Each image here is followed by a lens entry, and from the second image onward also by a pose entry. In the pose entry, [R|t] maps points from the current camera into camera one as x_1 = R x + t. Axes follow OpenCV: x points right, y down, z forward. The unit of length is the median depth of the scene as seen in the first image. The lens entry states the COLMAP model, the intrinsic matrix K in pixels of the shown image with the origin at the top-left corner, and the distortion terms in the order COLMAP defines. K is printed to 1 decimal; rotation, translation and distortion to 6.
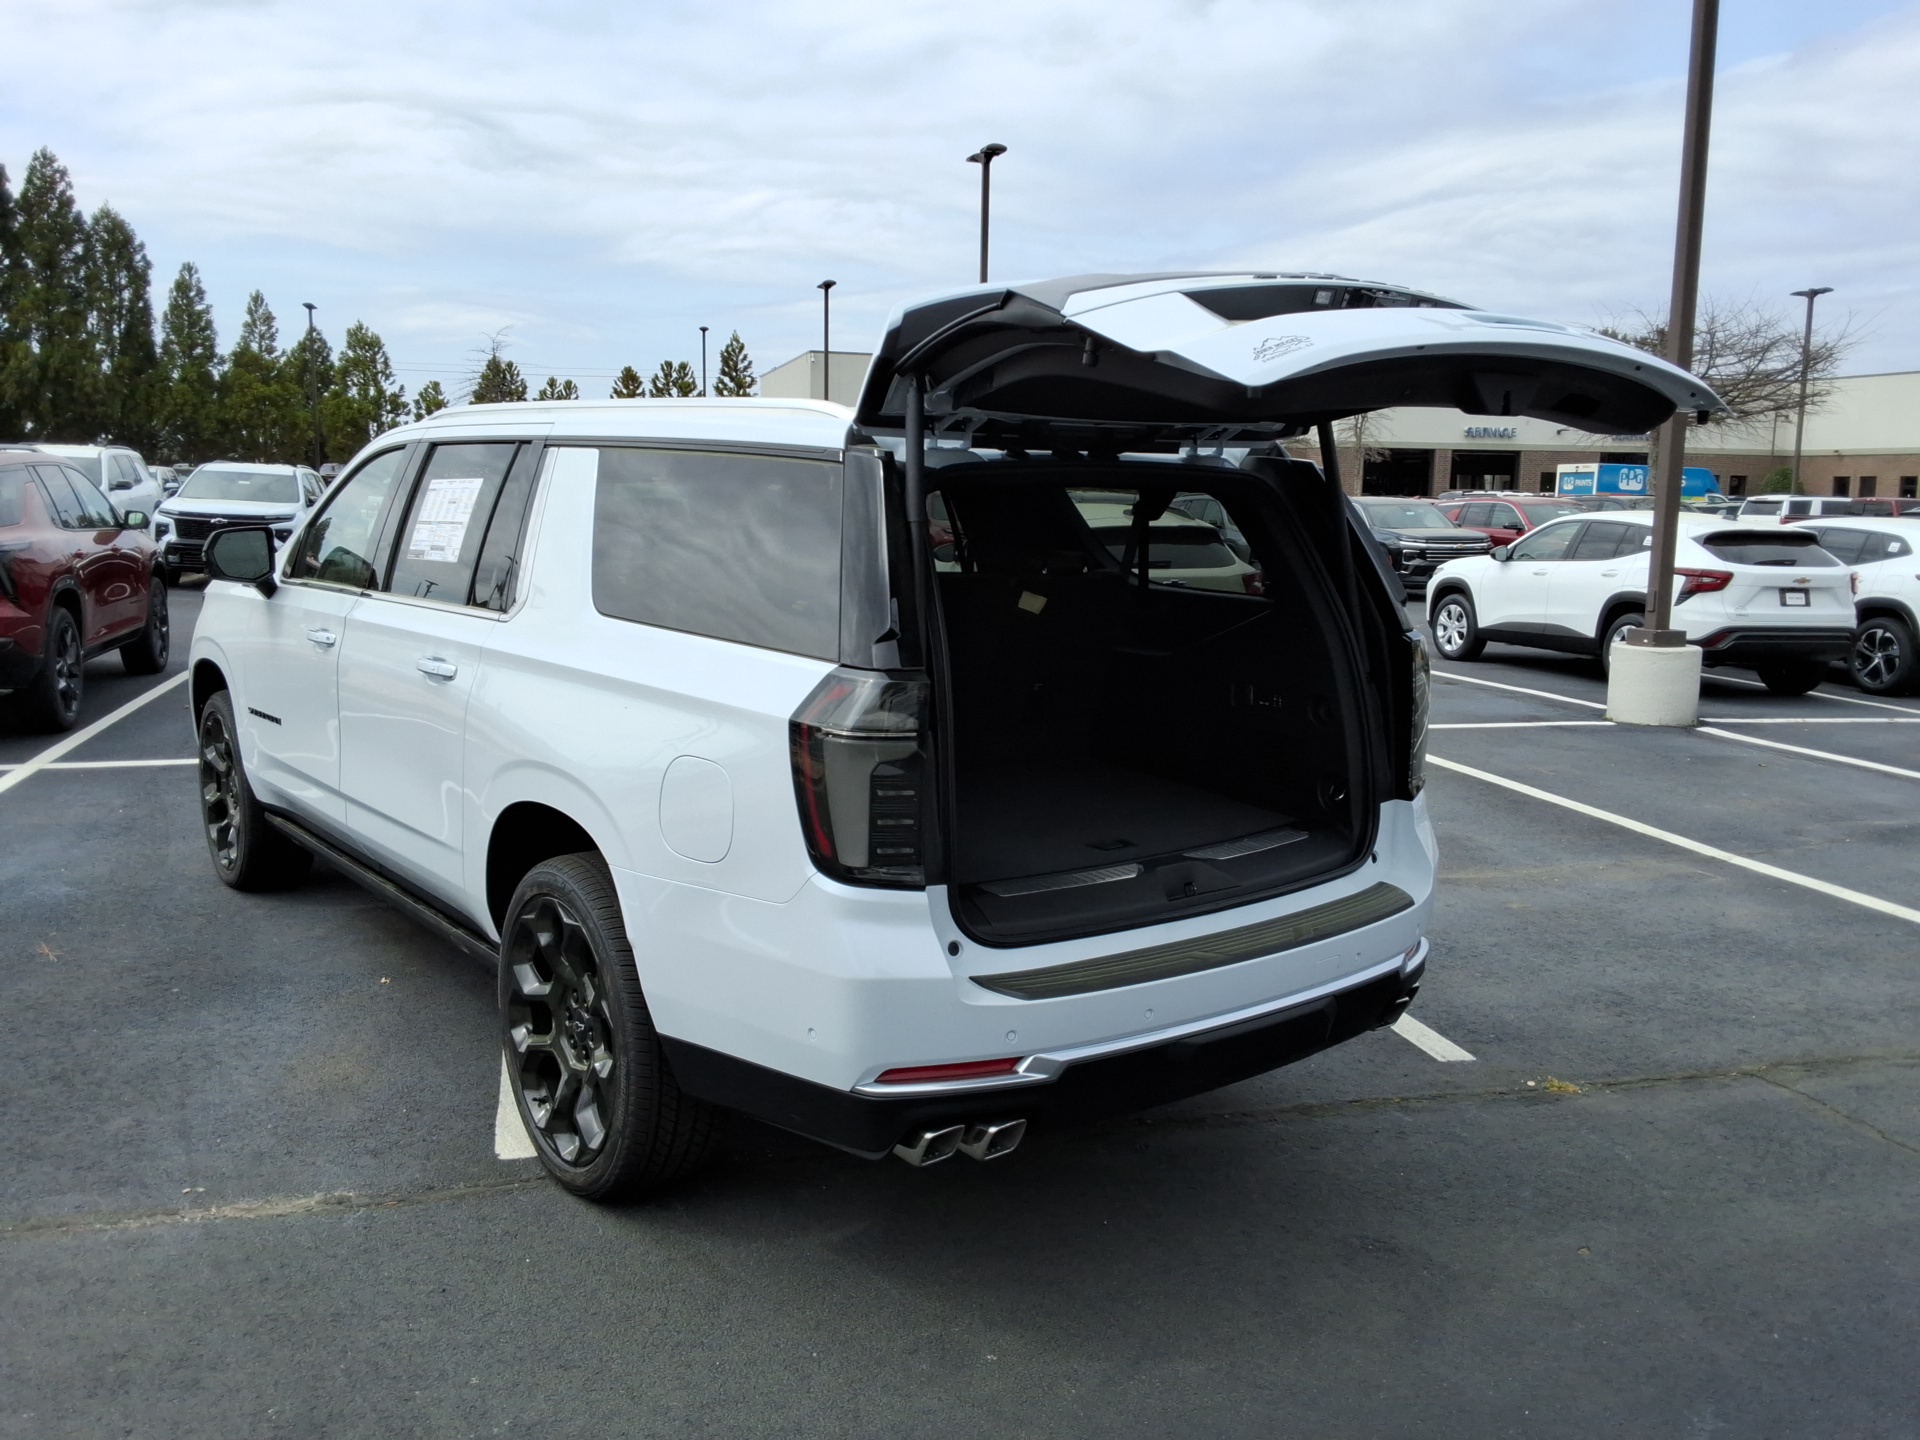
lens RADIAL K [[1539.6, 0, 973.5], [0, 1539.6, 711.6], [0, 0, 1]] dist [0.101440, -0.150571]
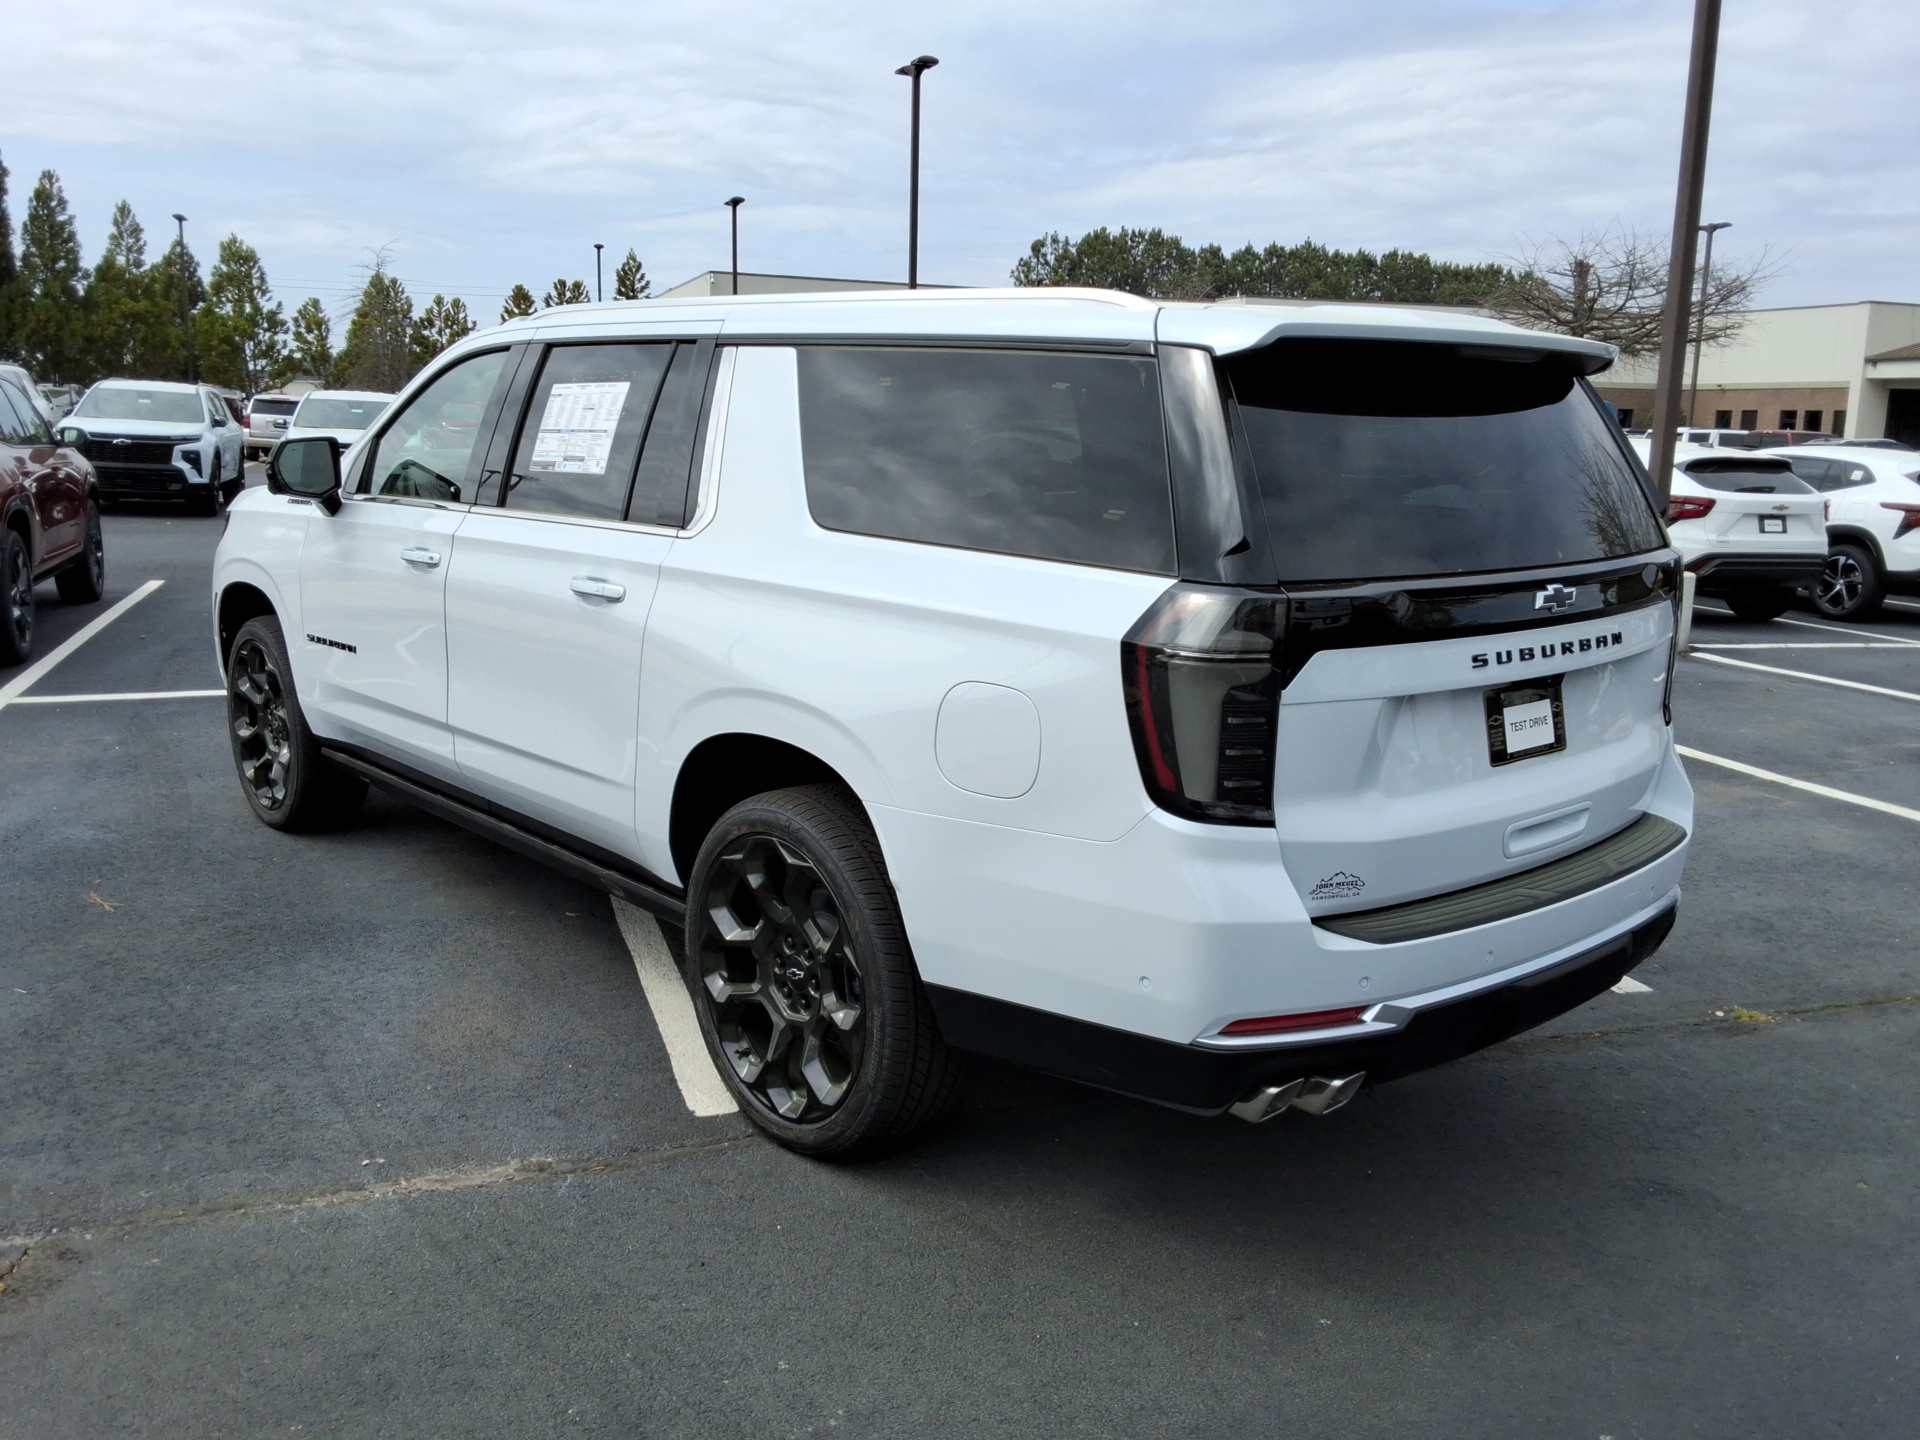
lens RADIAL K [[1539.6, 0, 973.1], [0, 1539.6, 707.0], [0, 0, 1]] dist [0.101440, -0.150571]
pose [[0.997366, -0.006482, 0.072246, -0.136078], [0.003497, 0.999138, 0.041366, 0.003310], [-0.072452, -0.041004, 0.996529, 0.050297]]
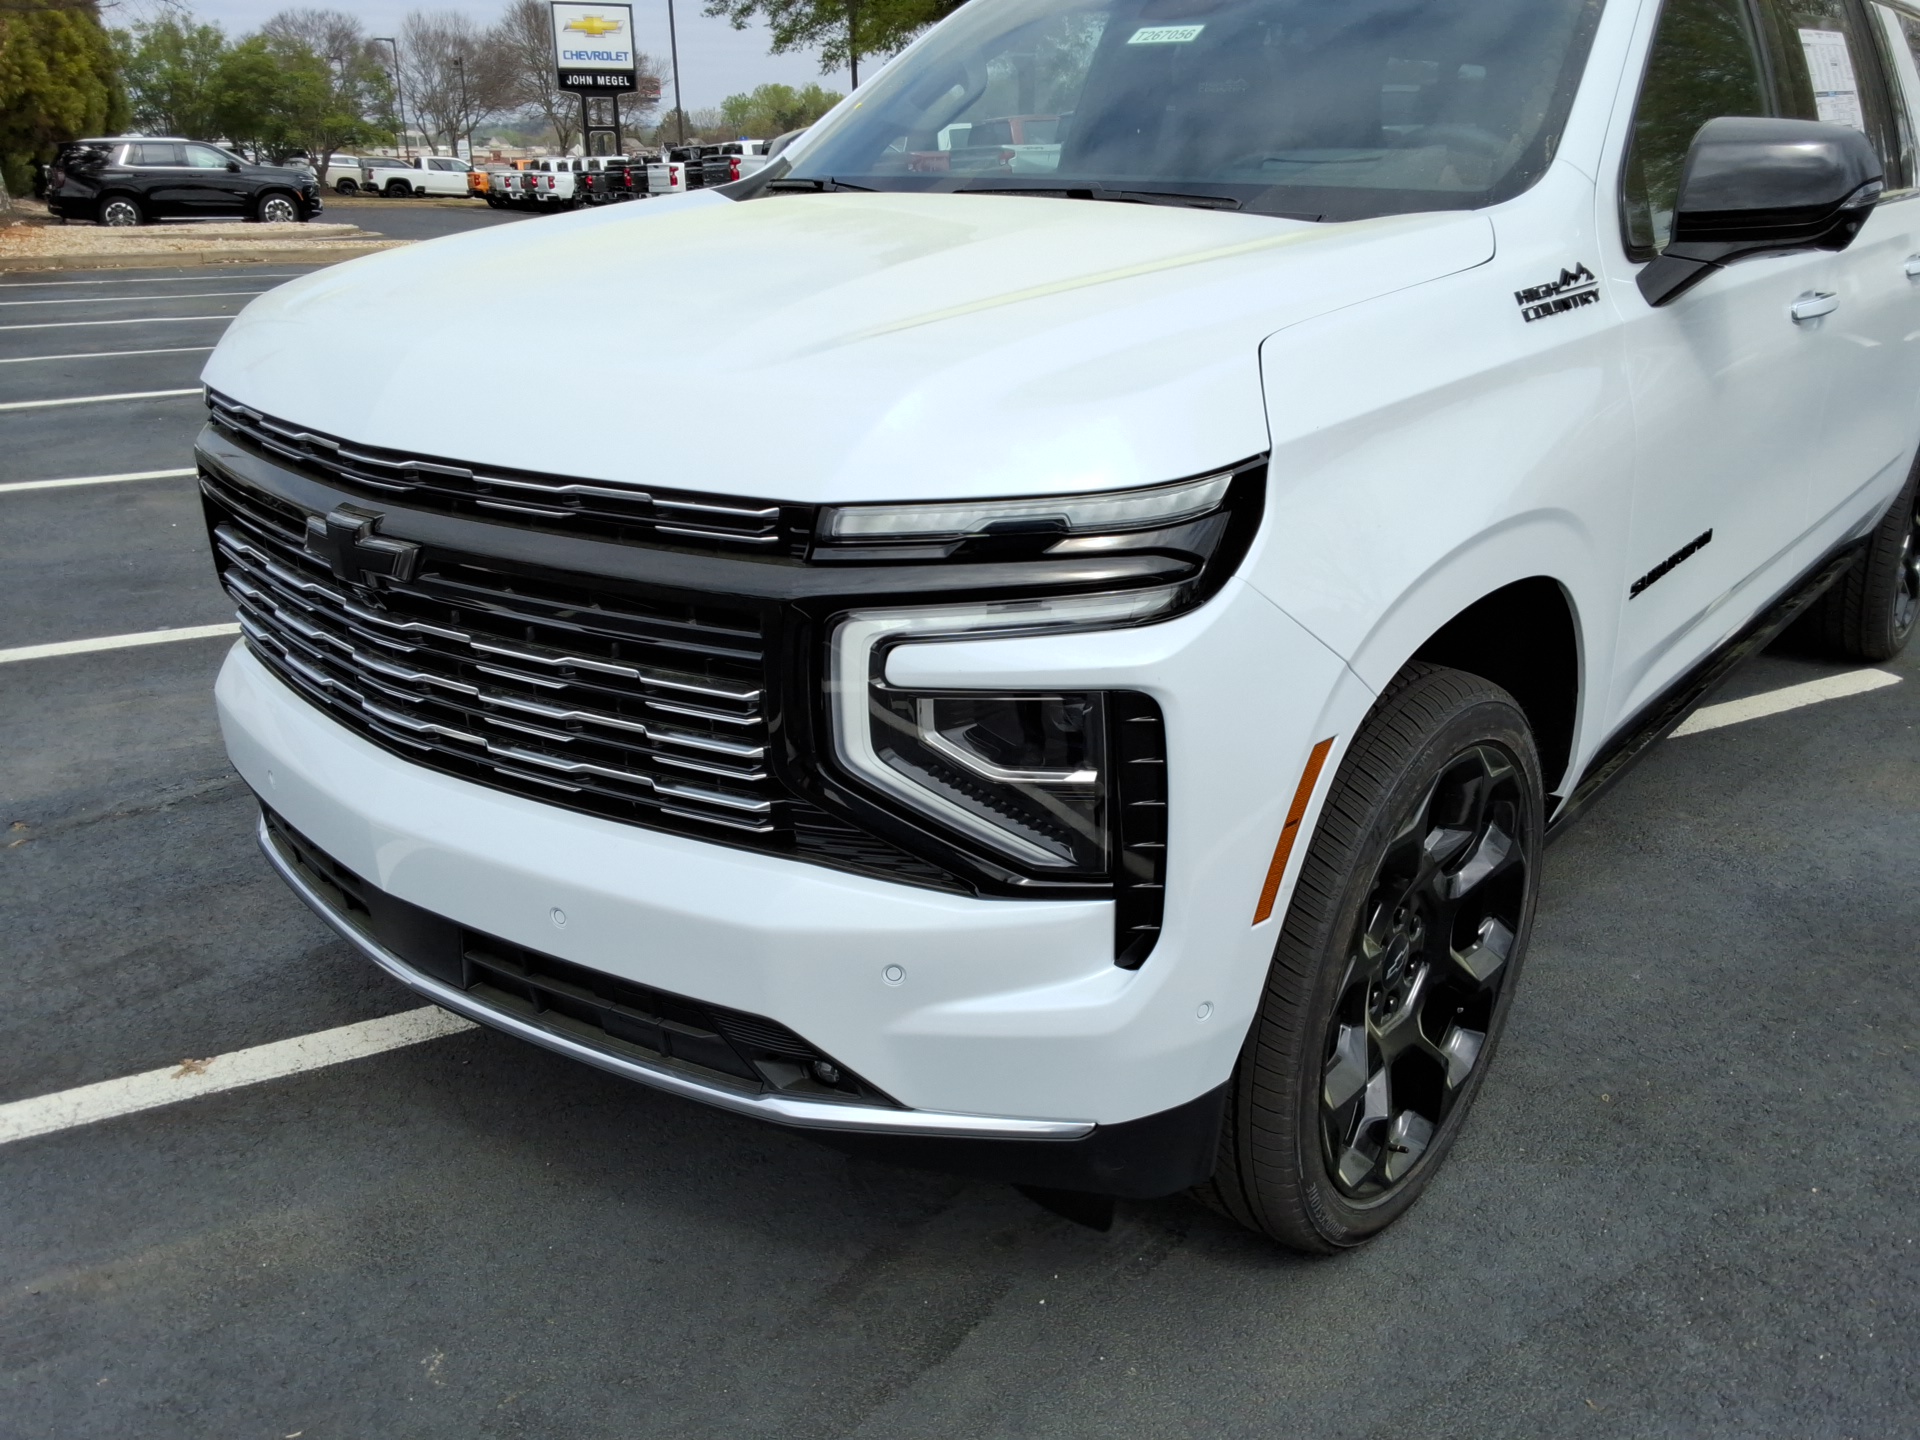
lens RADIAL K [[1539.6, 0, 953.9], [0, 1539.6, 708.1], [0, 0, 1]] dist [0.101440, -0.150571]
pose [[-0.210496, -0.353113, 0.911593, -0.803151], [0.145978, 0.910678, 0.386466, -0.157411], [-0.966634, 0.214423, -0.140148, 1.220684]]
